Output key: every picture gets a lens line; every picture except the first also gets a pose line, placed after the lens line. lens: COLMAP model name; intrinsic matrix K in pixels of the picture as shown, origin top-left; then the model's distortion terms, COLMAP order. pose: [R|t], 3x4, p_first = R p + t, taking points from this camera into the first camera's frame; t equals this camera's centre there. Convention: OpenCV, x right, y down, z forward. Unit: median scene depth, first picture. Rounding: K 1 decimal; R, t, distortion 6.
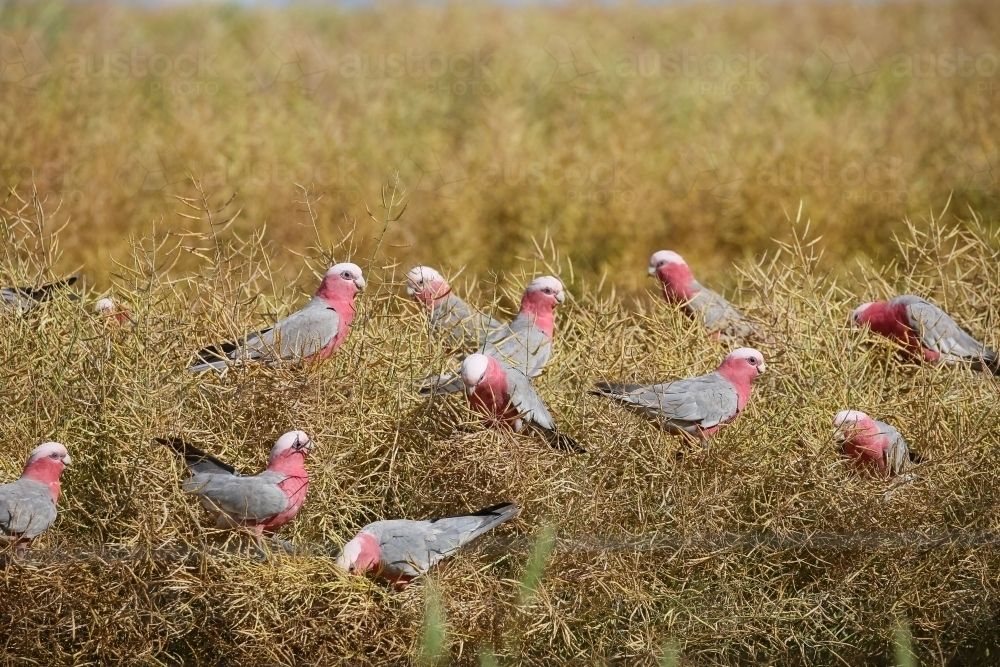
lens RADIAL K [[3824.8, 0, 497.5], [0, 3824.8, 332.0], [0, 0, 1]] dist [0.878035, 0.000000]
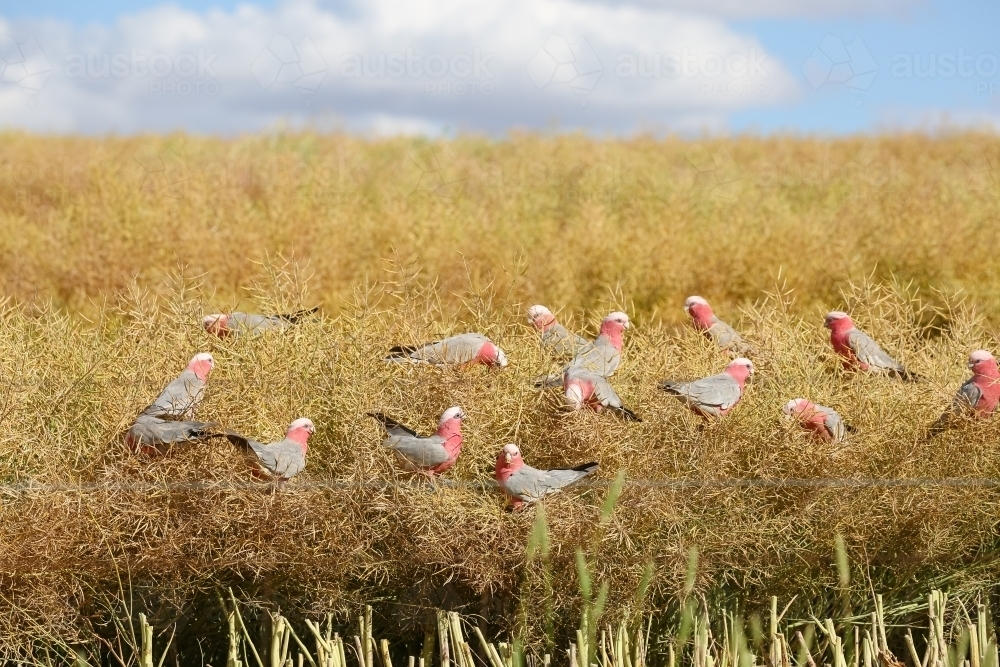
lens RADIAL K [[3824.8, 0, 504.5], [0, 3824.8, 334.0], [0, 0, 1]] dist [0.878035, 0.000000]
pose [[0.999917, 0.012328, 0.003614, -0.038762], [-0.012400, 0.999712, 0.020541, -0.037146], [-0.003360, -0.020584, 0.999782, -0.558288]]
